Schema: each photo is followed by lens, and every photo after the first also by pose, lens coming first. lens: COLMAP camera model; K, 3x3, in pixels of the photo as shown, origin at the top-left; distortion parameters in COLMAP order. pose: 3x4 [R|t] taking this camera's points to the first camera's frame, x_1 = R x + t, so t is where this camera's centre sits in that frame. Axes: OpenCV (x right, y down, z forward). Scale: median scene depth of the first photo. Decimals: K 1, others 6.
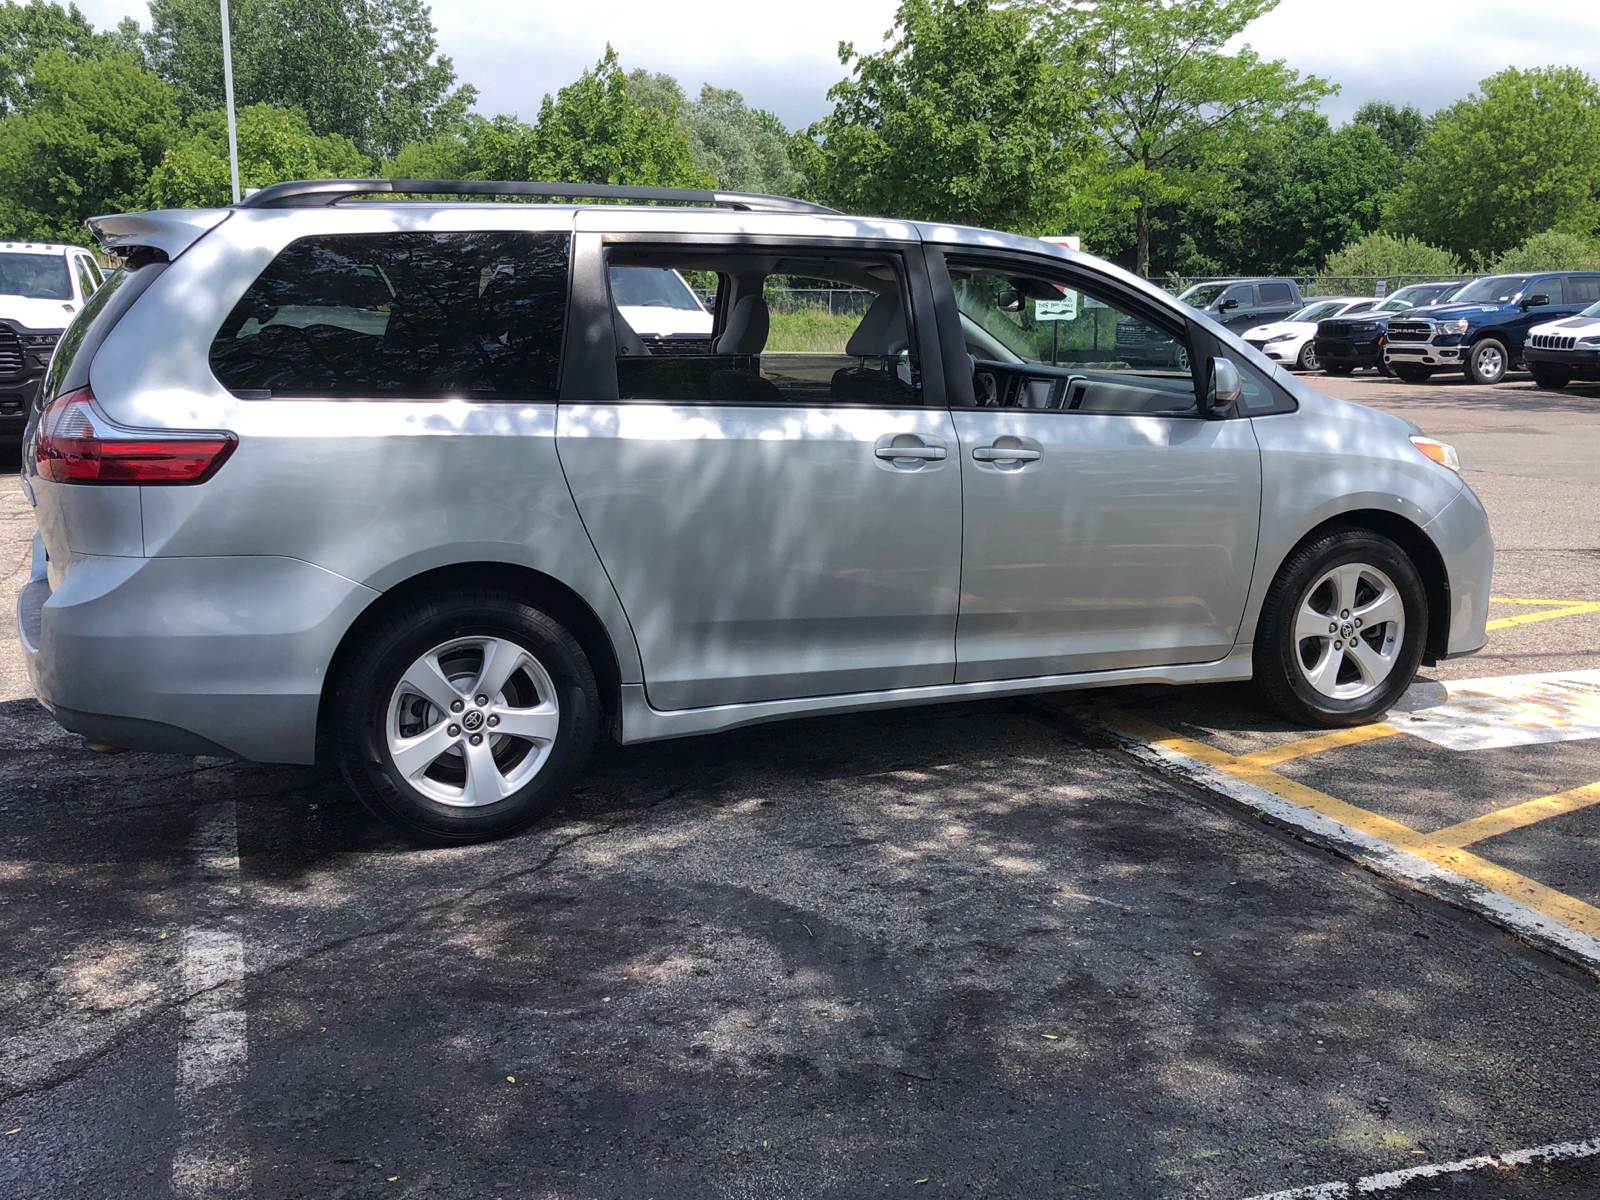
lens RADIAL K [[1714.1, 0, 811.8], [0, 1714.1, 602.9], [0, 0, 1]] dist [0.011454, 0.000000]
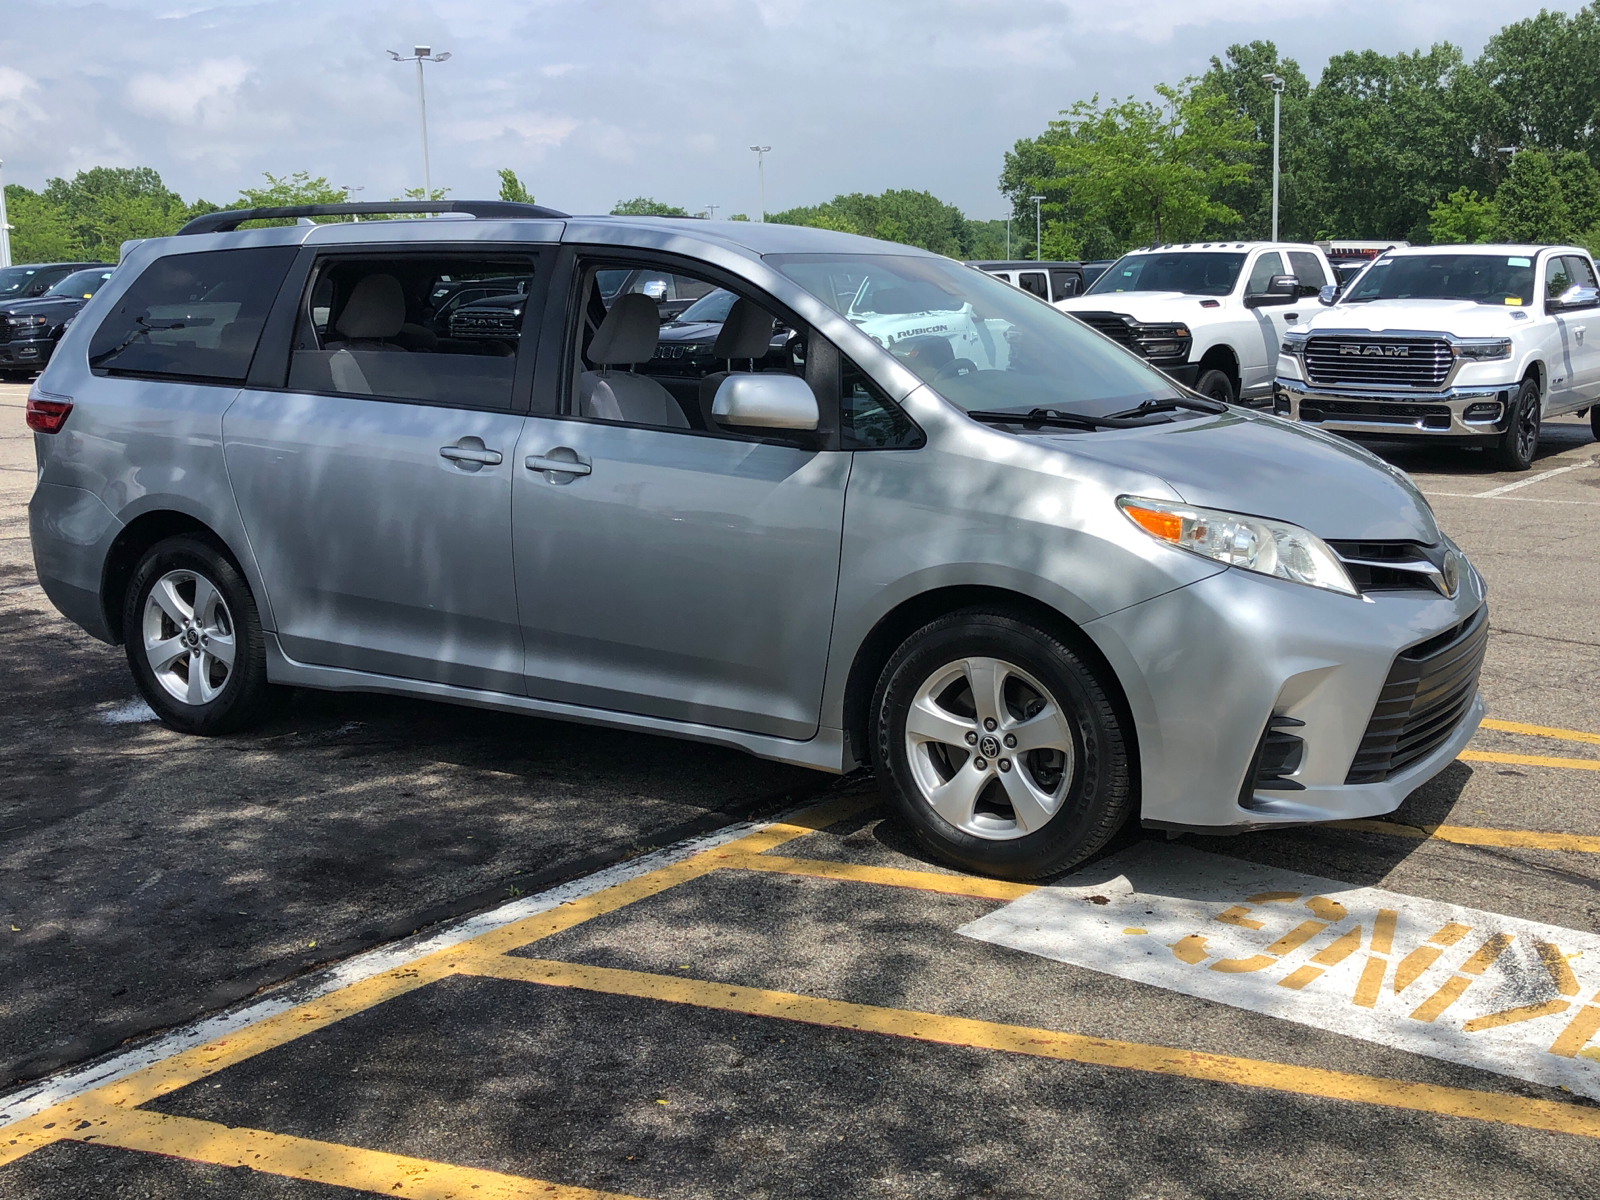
lens RADIAL K [[1714.1, 0, 797.1], [0, 1714.1, 592.7], [0, 0, 1]] dist [0.011454, 0.000000]
pose [[0.555076, 0.134845, -0.820797, 0.943178], [-0.134607, 0.988328, 0.071338, -0.099315], [0.820836, 0.070888, 0.566748, 0.555601]]
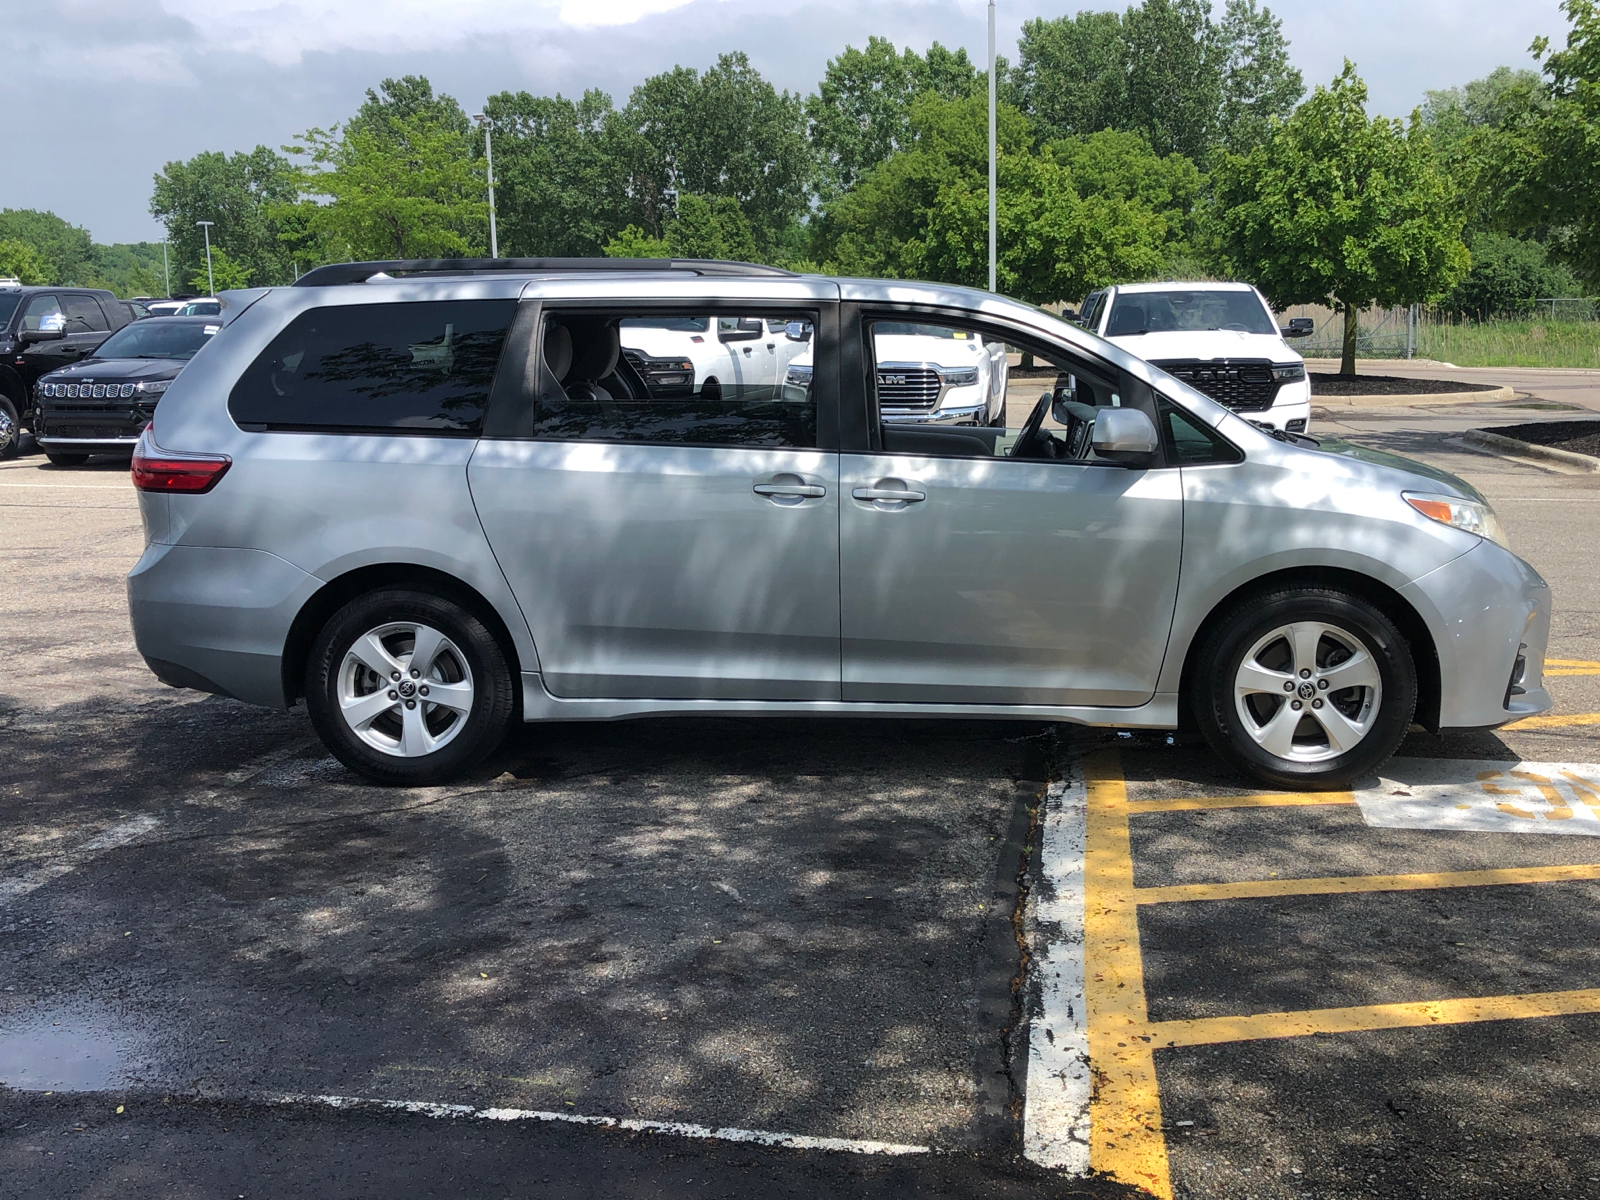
lens RADIAL K [[1714.1, 0, 802.3], [0, 1714.1, 608.9], [0, 0, 1]] dist [0.011454, 0.000000]
pose [[0.879788, 0.069675, -0.470232, 0.559982], [-0.071691, 0.997334, 0.013645, -0.024575], [0.469929, 0.021706, 0.882437, 0.017644]]
